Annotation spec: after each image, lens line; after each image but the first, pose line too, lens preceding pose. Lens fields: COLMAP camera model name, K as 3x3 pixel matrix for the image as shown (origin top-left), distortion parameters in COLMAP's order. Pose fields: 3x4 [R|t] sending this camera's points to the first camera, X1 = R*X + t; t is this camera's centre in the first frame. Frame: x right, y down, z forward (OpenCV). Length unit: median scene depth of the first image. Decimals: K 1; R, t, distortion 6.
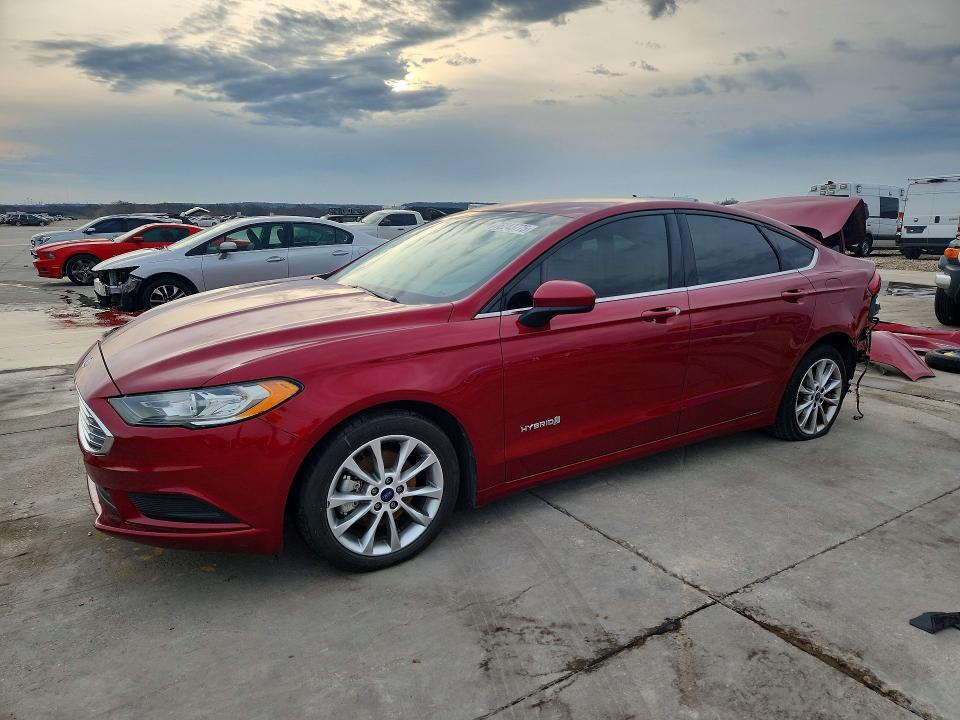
lens RADIAL K [[731.7, 0, 480.0], [0, 731.7, 360.0], [0, 0, 1]] dist [0.004298, -0.002976]
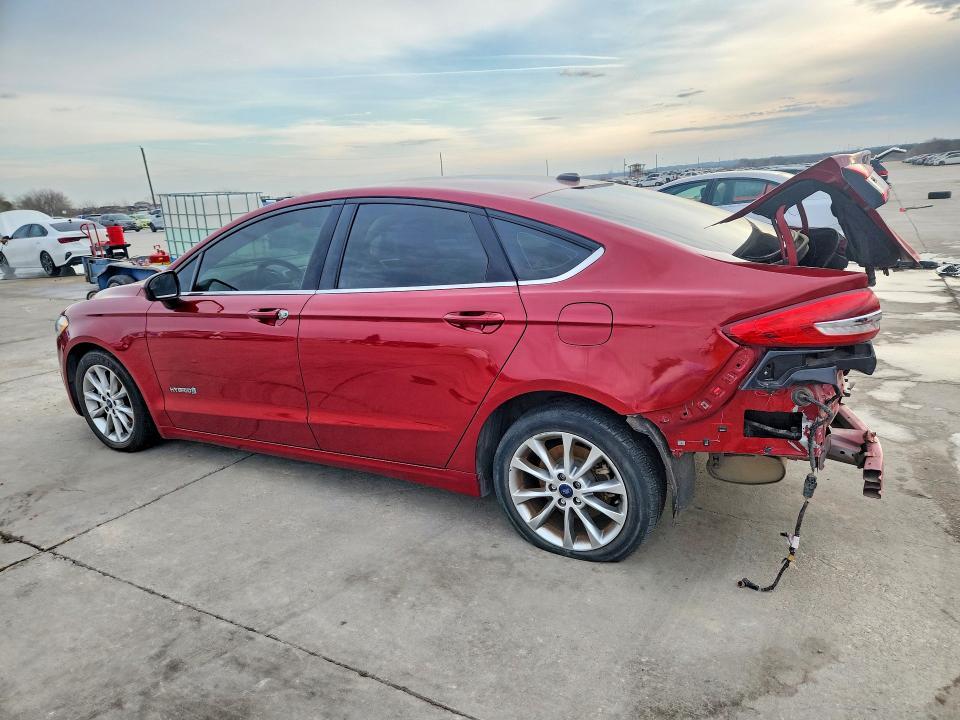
lens RADIAL K [[708.5, 0, 480.0], [0, 708.5, 360.0], [0, 0, 1]] dist [-0.000428, -0.004916]
pose [[0.404878, 0.191982, -0.893989, 1.288244], [-0.112165, 0.980754, 0.159817, -0.197835], [0.907465, 0.035568, 0.418619, 0.929889]]
